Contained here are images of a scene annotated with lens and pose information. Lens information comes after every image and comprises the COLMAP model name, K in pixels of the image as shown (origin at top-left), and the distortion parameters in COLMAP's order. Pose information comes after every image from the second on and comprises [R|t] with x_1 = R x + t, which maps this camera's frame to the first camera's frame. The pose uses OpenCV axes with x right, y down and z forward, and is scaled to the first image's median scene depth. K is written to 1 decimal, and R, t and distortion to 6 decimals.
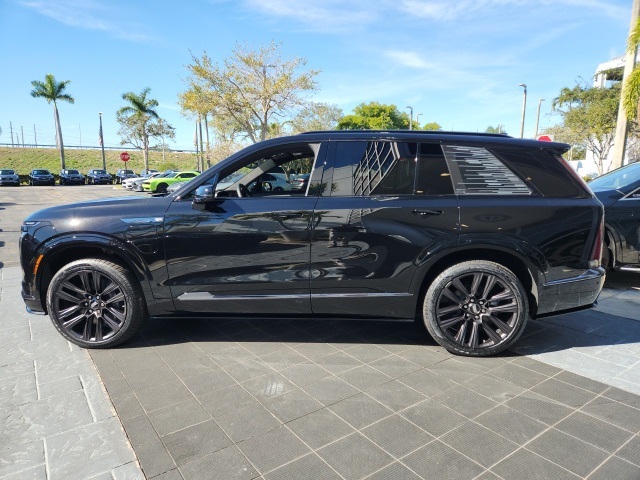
lens RADIAL K [[431.6, 0, 323.1], [0, 431.6, 242.2], [0, 0, 1]] dist [0.091942, -0.072048]
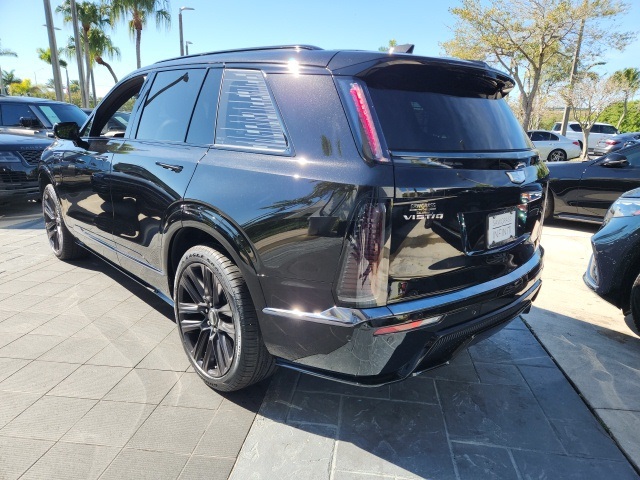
lens RADIAL K [[431.6, 0, 323.1], [0, 431.6, 242.2], [0, 0, 1]] dist [0.091942, -0.072048]
pose [[0.739656, 0.189514, -0.645750, 0.088345], [-0.132072, 0.981749, 0.136845, -0.007691], [0.659898, -0.015933, 0.751186, 0.060406]]
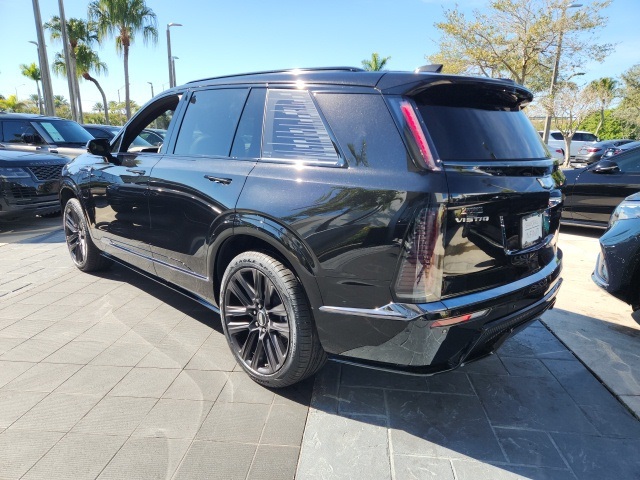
lens RADIAL K [[432.3, 0, 317.6], [0, 432.3, 240.9], [0, 0, 1]] dist [0.087829, -0.066404]
pose [[0.757340, 0.157489, -0.633745, 0.085056], [-0.115577, 0.987488, 0.107279, -0.006302], [0.642711, -0.008001, 0.766067, 0.050535]]
